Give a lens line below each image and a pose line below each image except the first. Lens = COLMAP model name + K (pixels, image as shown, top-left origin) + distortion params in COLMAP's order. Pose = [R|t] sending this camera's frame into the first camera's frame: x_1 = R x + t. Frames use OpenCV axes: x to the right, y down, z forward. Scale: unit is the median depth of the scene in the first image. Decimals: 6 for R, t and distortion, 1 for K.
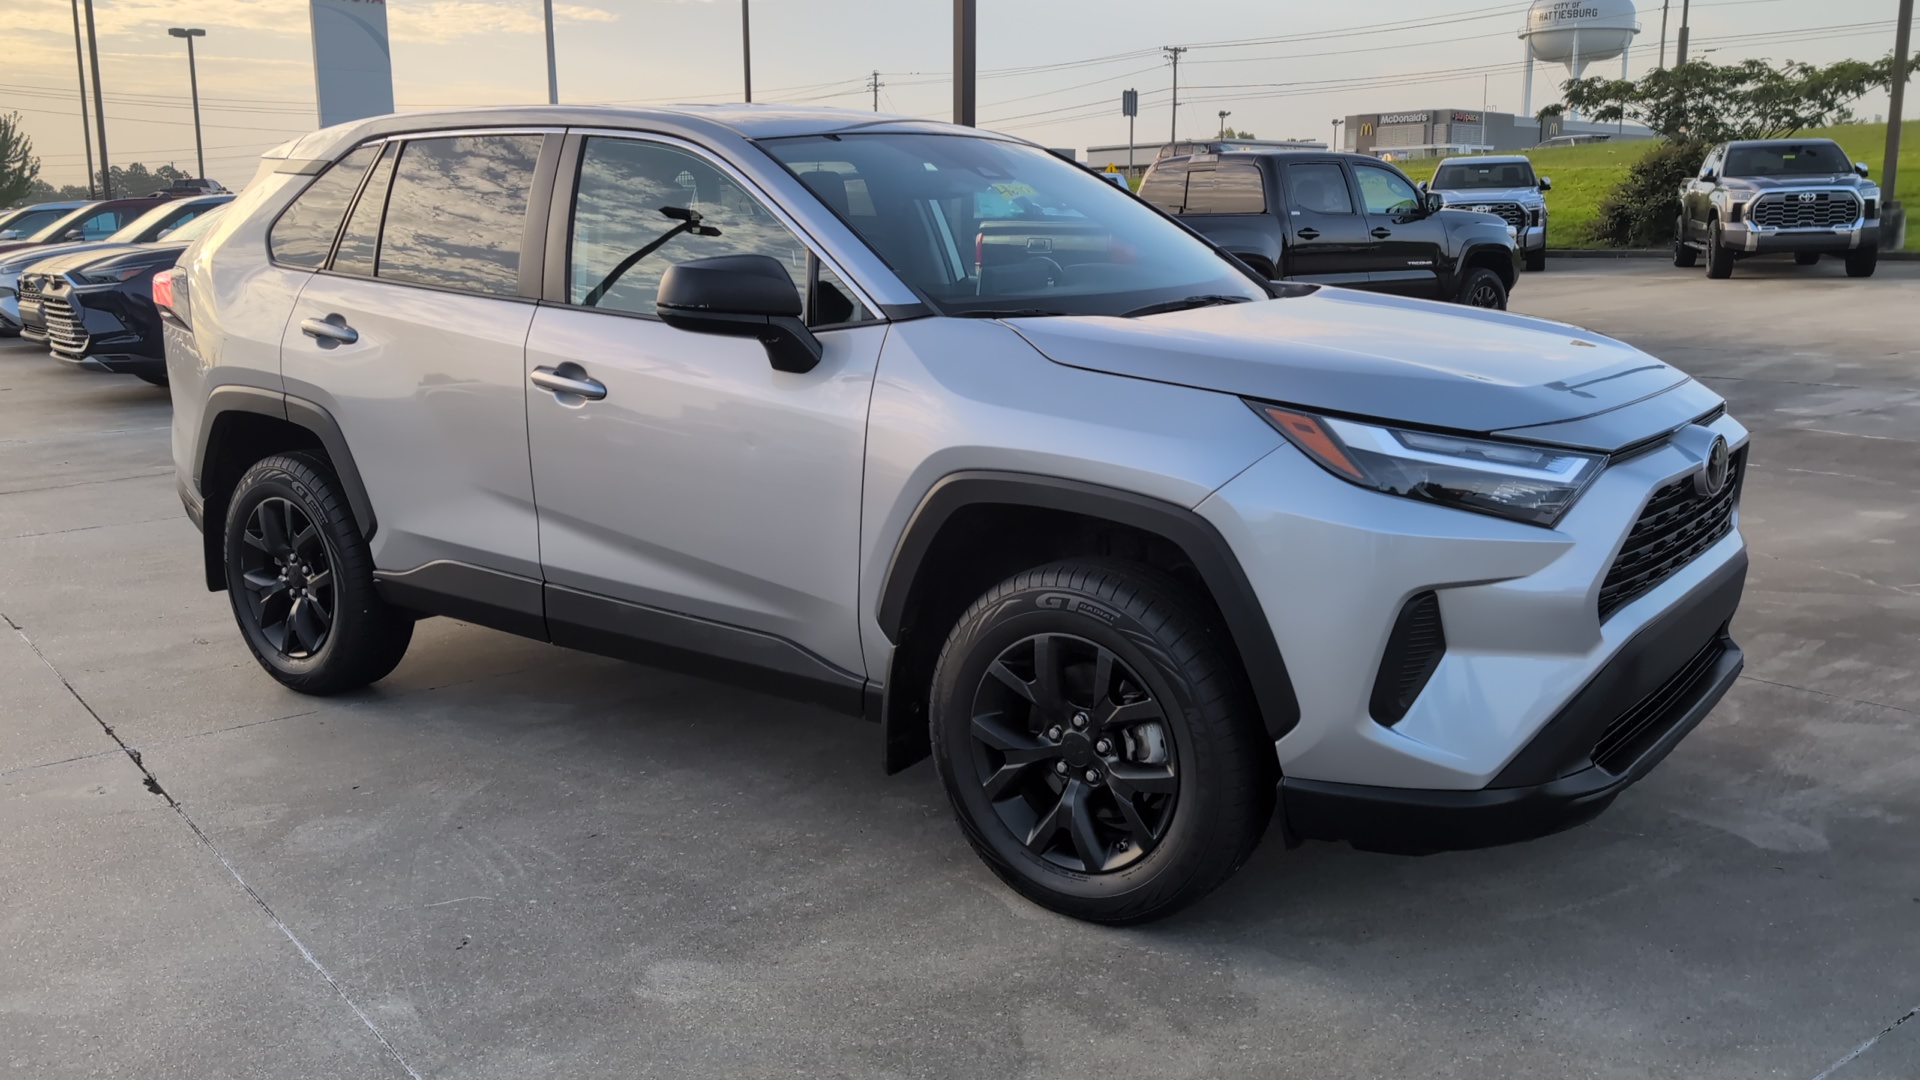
lens RADIAL K [[1616.3, 0, 947.7], [0, 1616.3, 528.6], [0, 0, 1]] dist [0.030634, -0.033071]
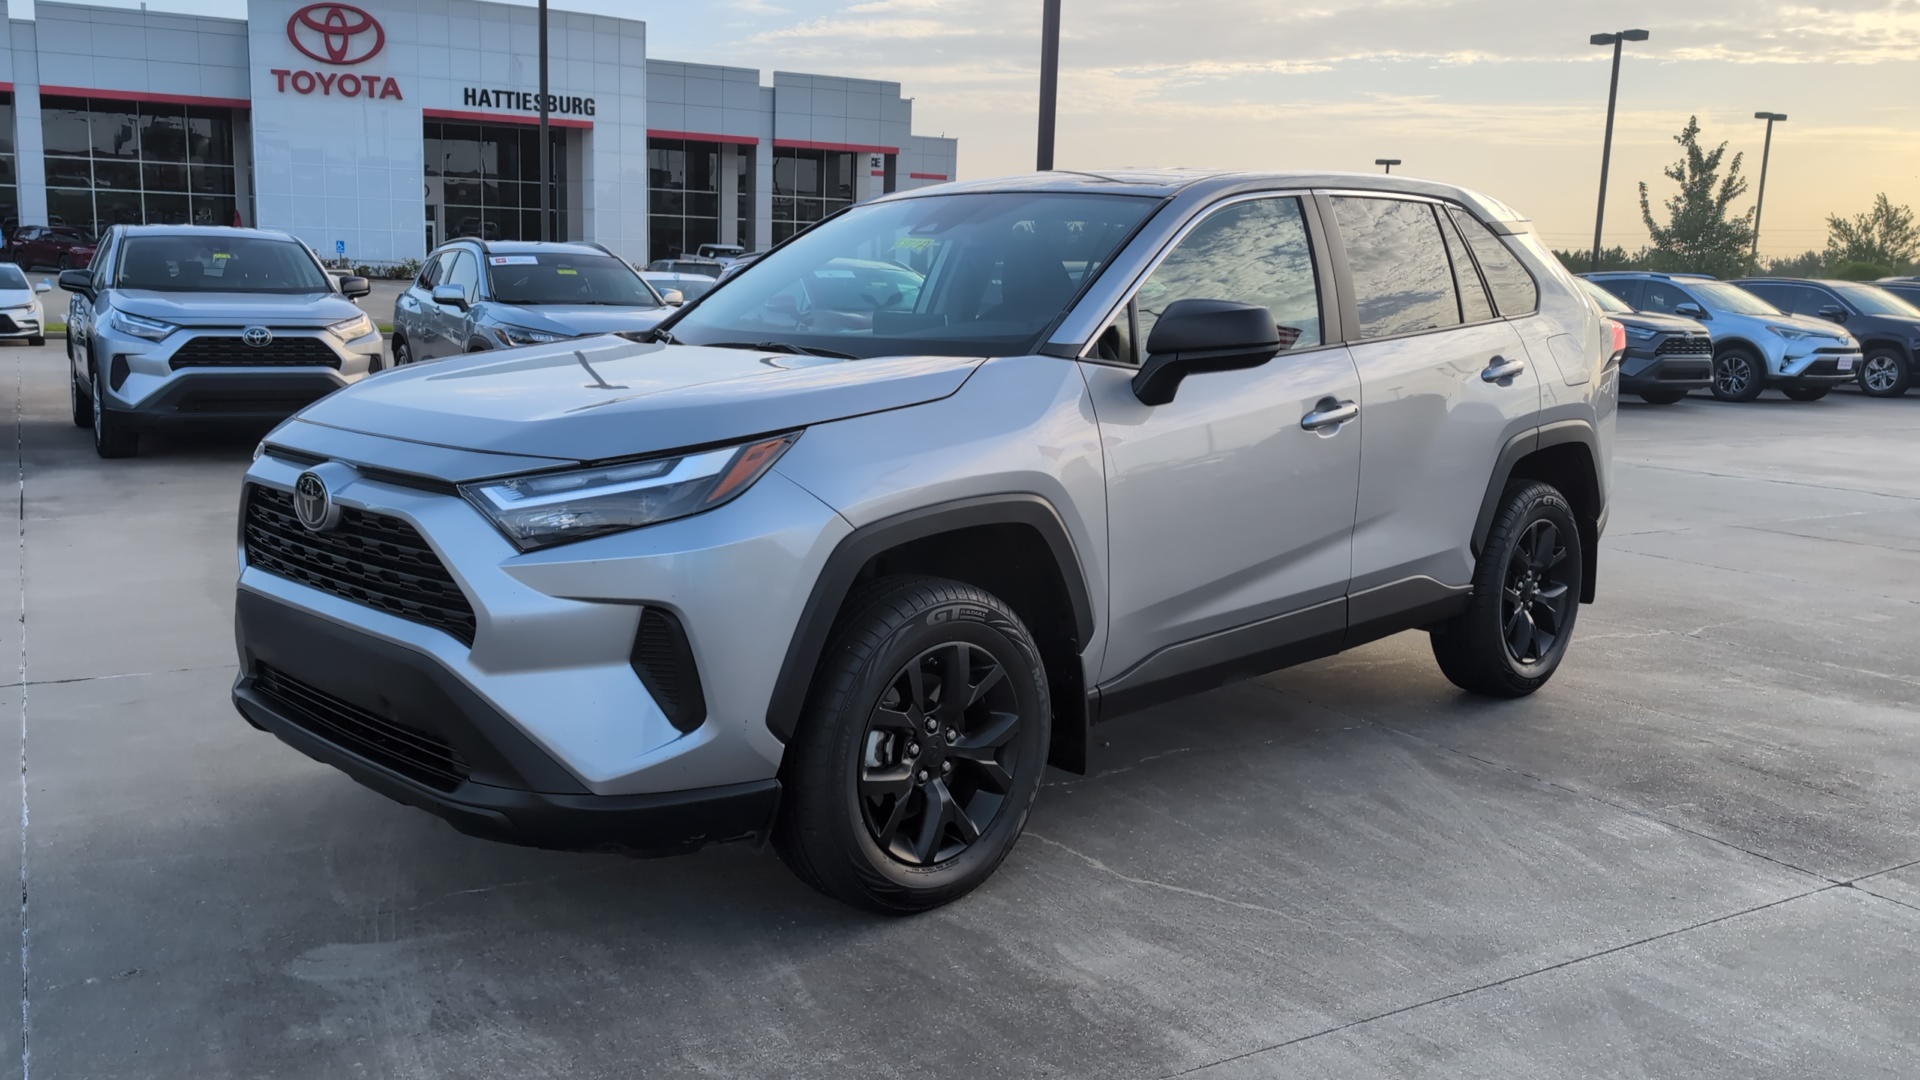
lens RADIAL K [[1616.3, 0, 950.6], [0, 1616.3, 545.3], [0, 0, 1]] dist [0.030634, -0.033071]
pose [[-0.134233, 0.177155, -0.974986, 1.172325], [-0.210540, 0.956329, 0.202751, -0.248622], [0.968325, 0.232490, -0.091073, 1.233075]]
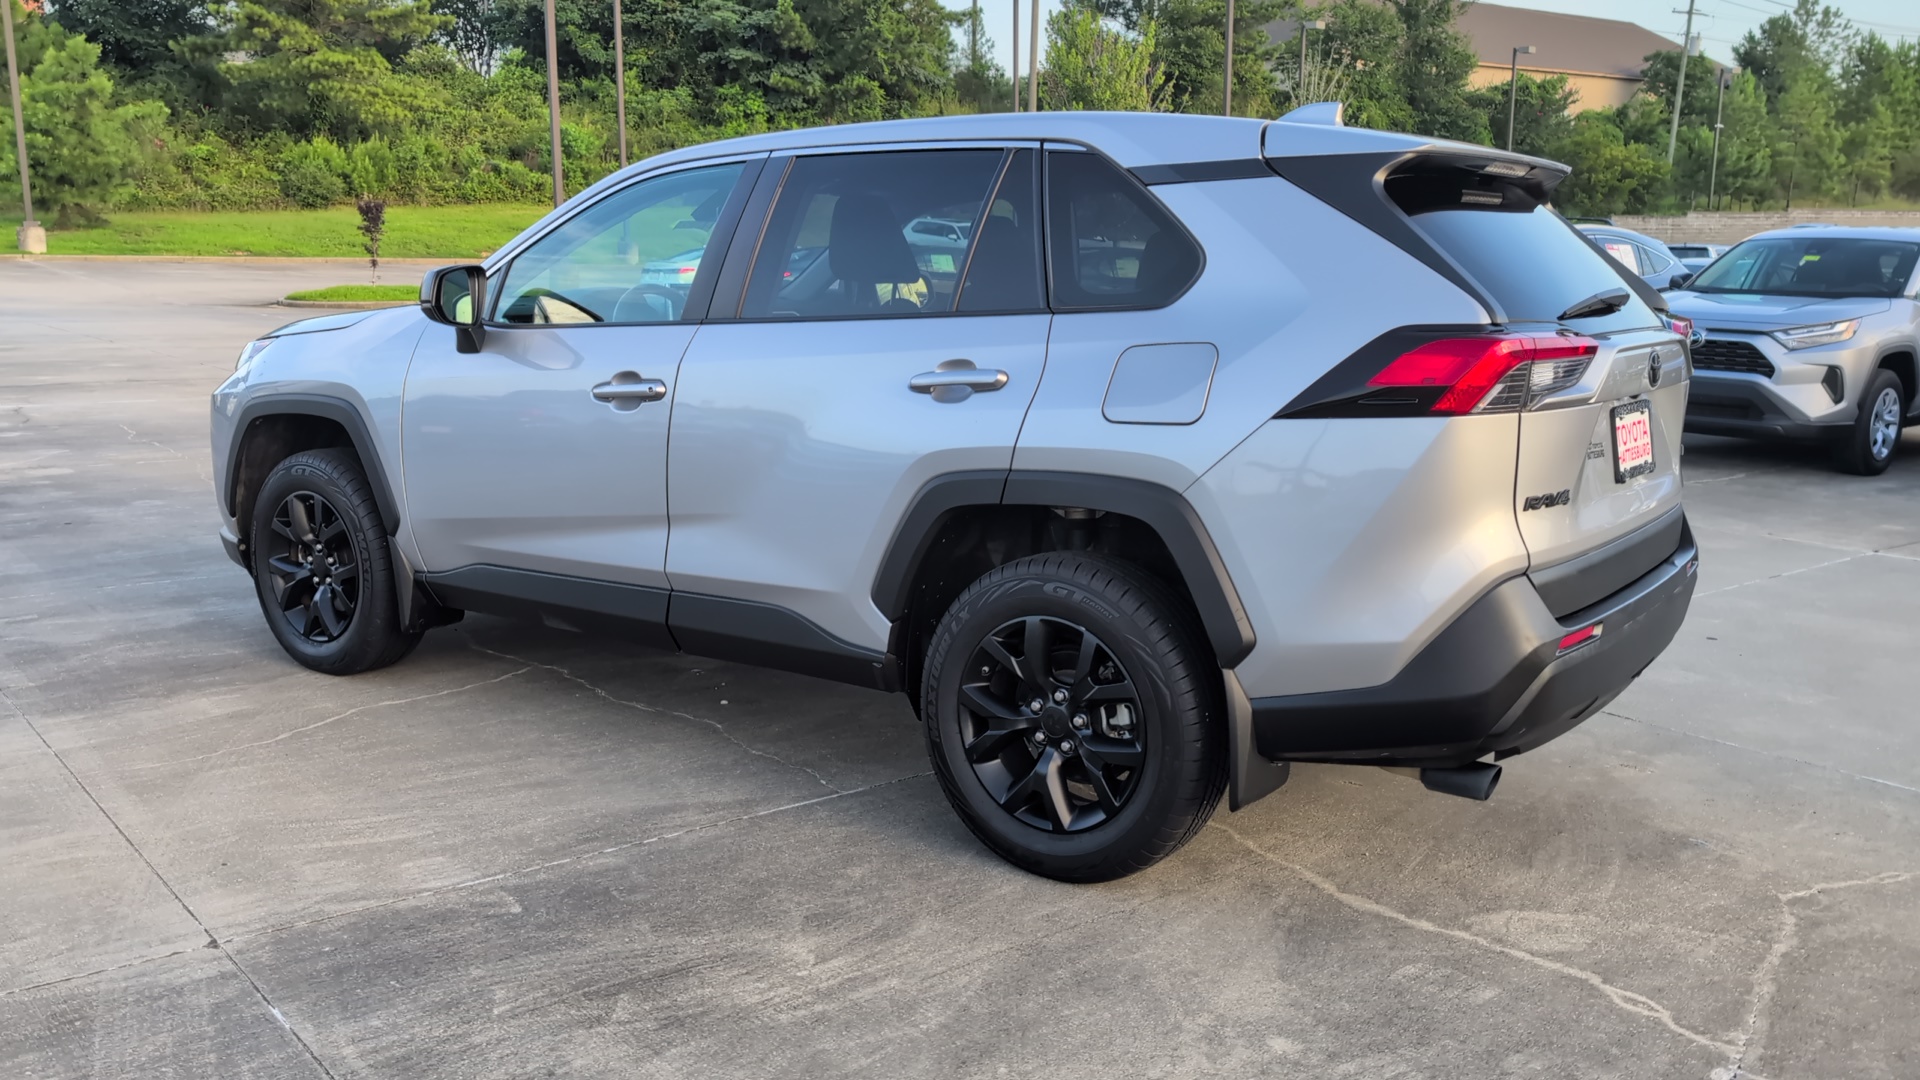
lens RADIAL K [[1616.3, 0, 952.9], [0, 1616.3, 539.8], [0, 0, 1]] dist [0.030634, -0.033071]
pose [[-0.999749, 0.004268, -0.021983, -0.134833], [-0.004142, 0.929480, 0.368849, -0.463776], [0.022007, 0.368848, -0.929229, 2.381062]]
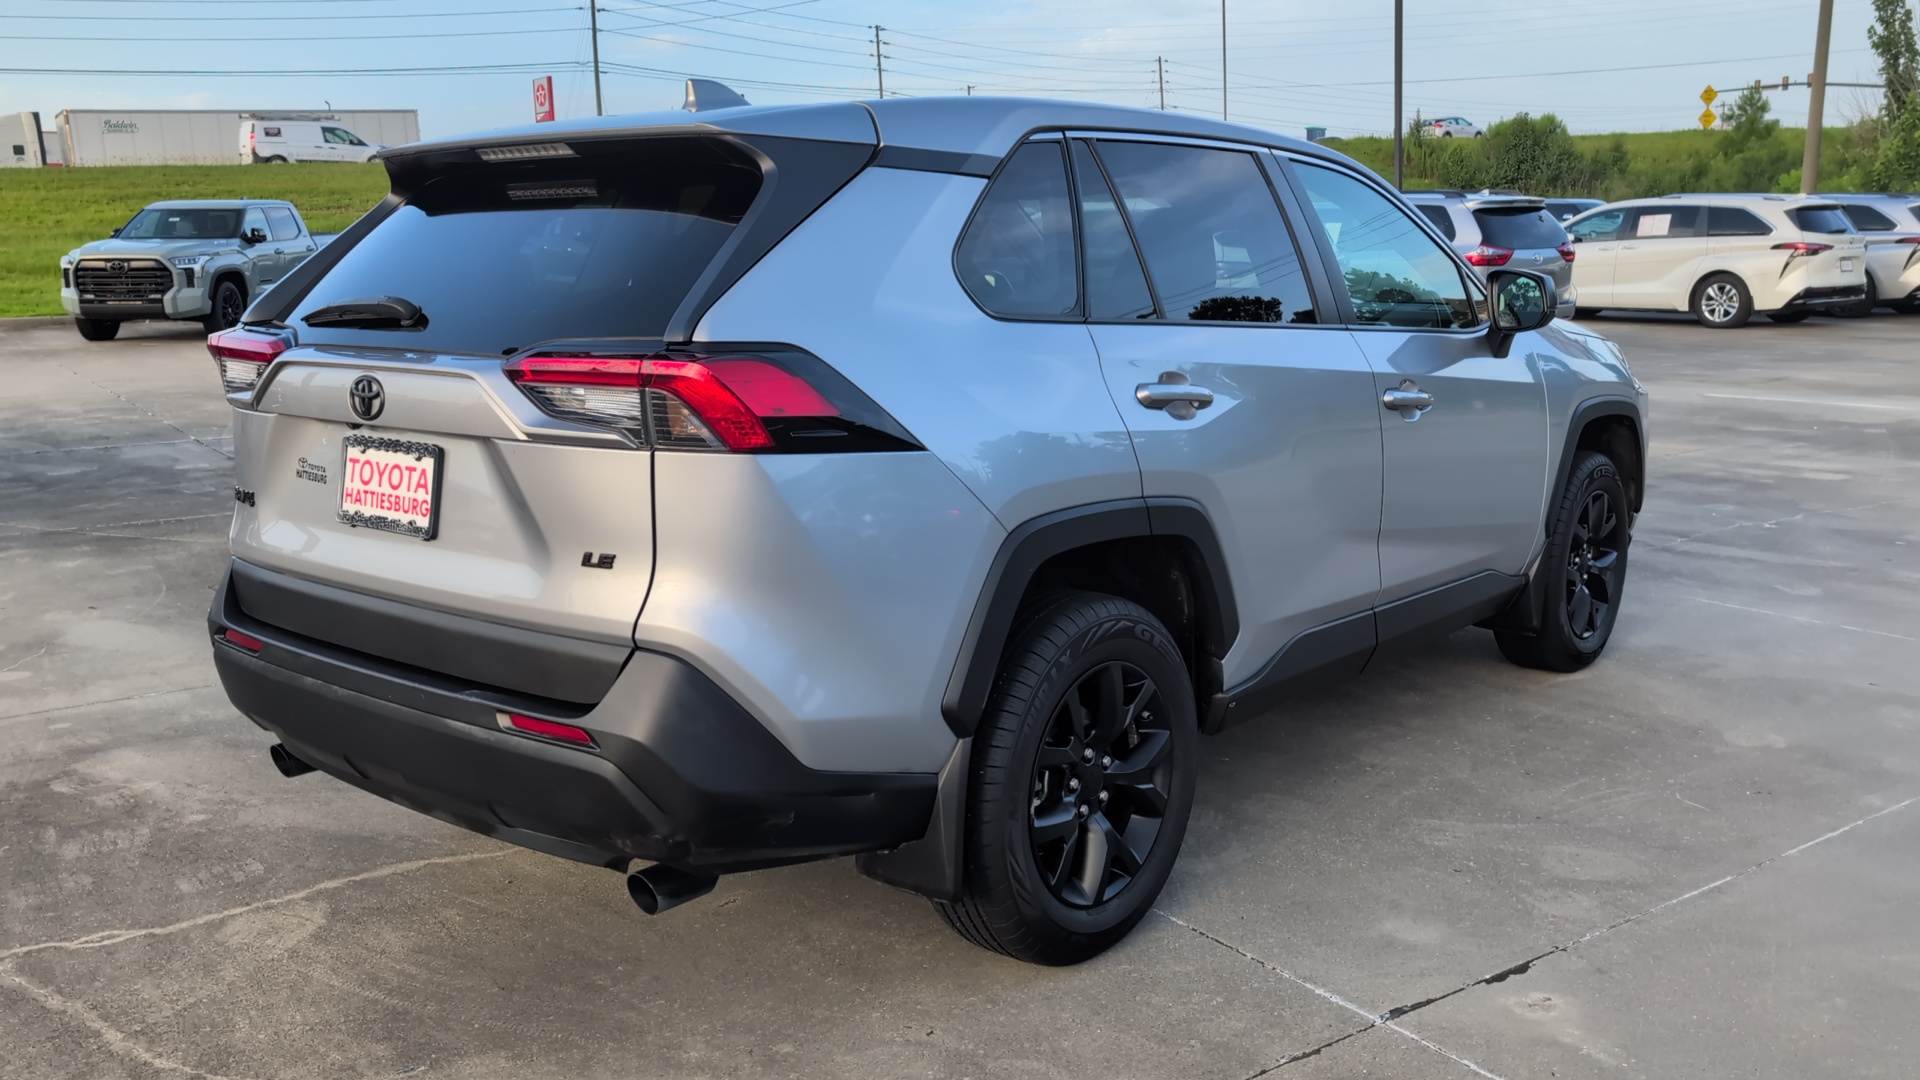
lens RADIAL K [[1616.3, 0, 998.7], [0, 1616.3, 556.2], [0, 0, 1]] dist [0.030634, -0.033071]
pose [[0.032170, -0.177036, 0.983678, -1.264827], [0.206426, 0.964145, 0.166770, -0.215881], [-0.977933, 0.197692, 0.067562, 1.195514]]
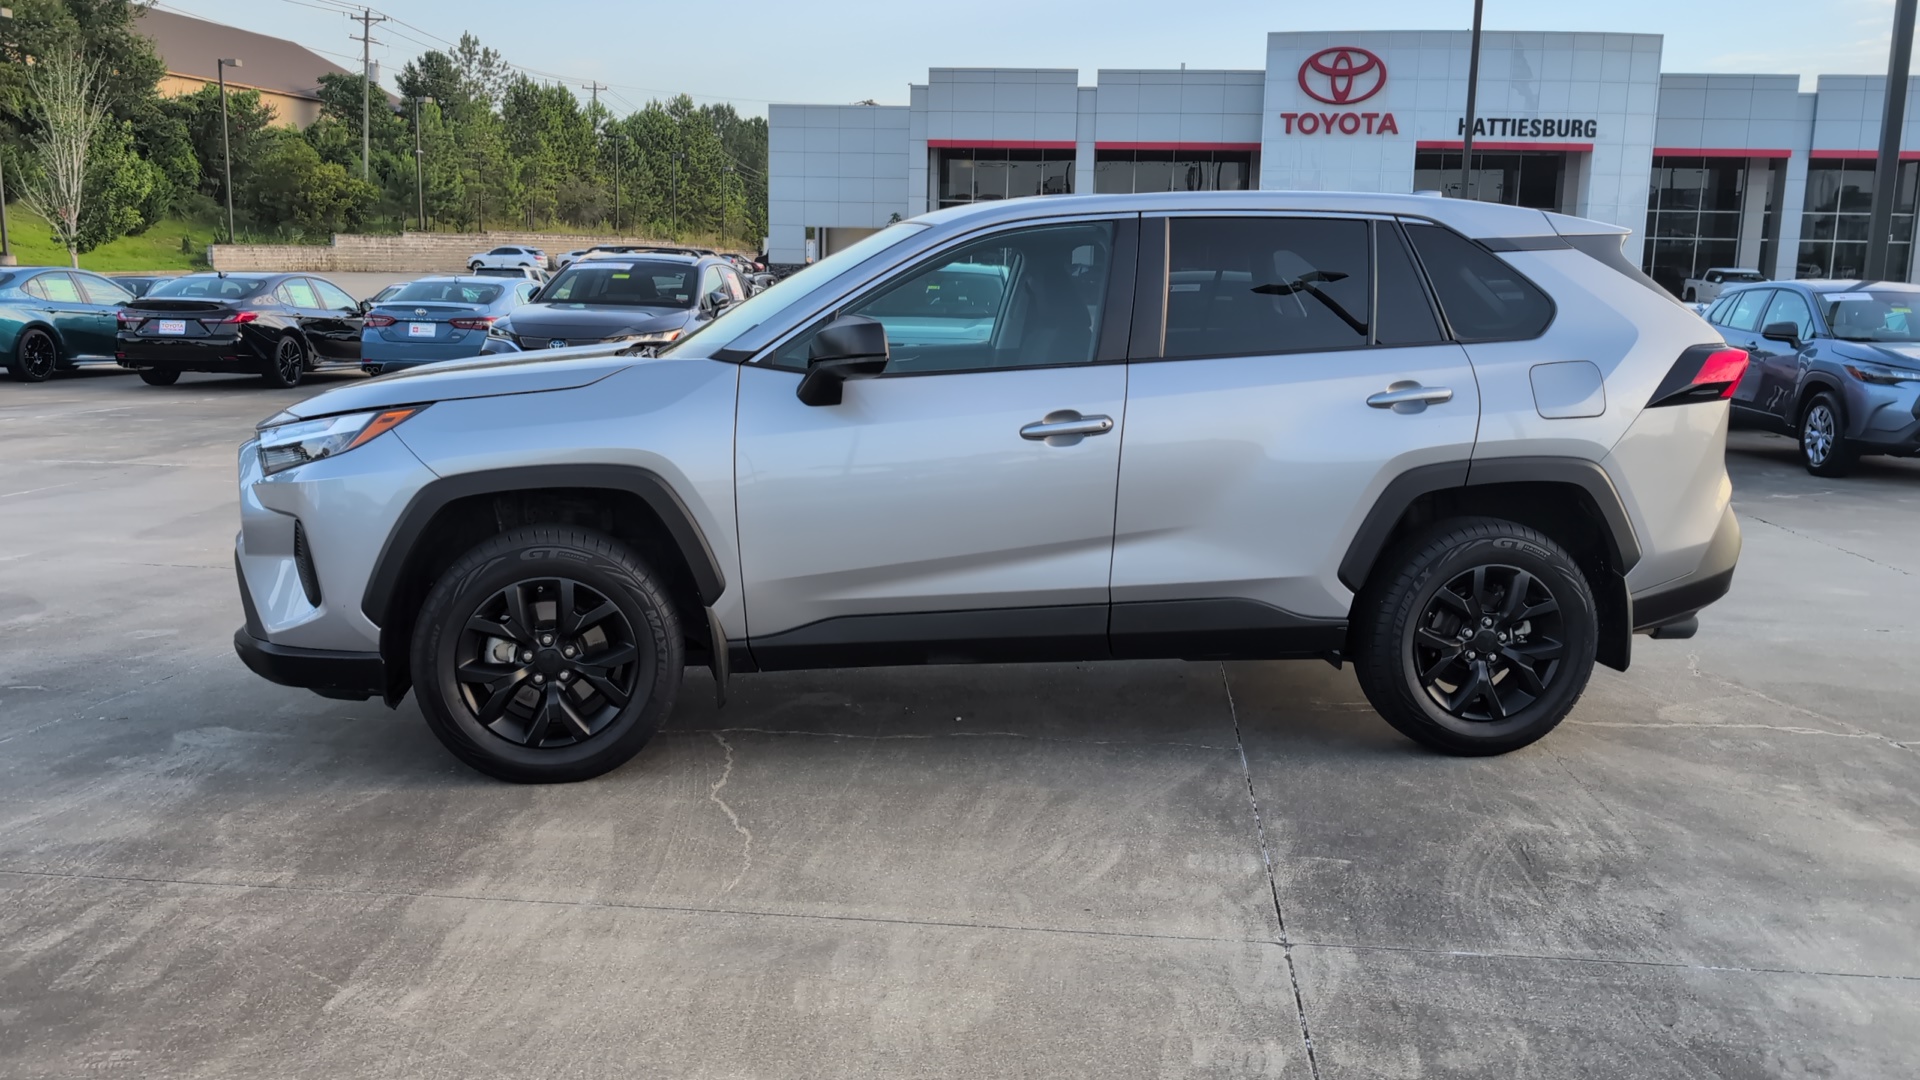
lens RADIAL K [[1616.3, 0, 958.0], [0, 1616.3, 545.5], [0, 0, 1]] dist [0.030634, -0.033071]
pose [[-0.691180, 0.120239, -0.712610, 0.939562], [-0.146812, 0.942139, 0.301365, -0.420809], [0.707613, 0.312918, -0.633535, 2.061318]]
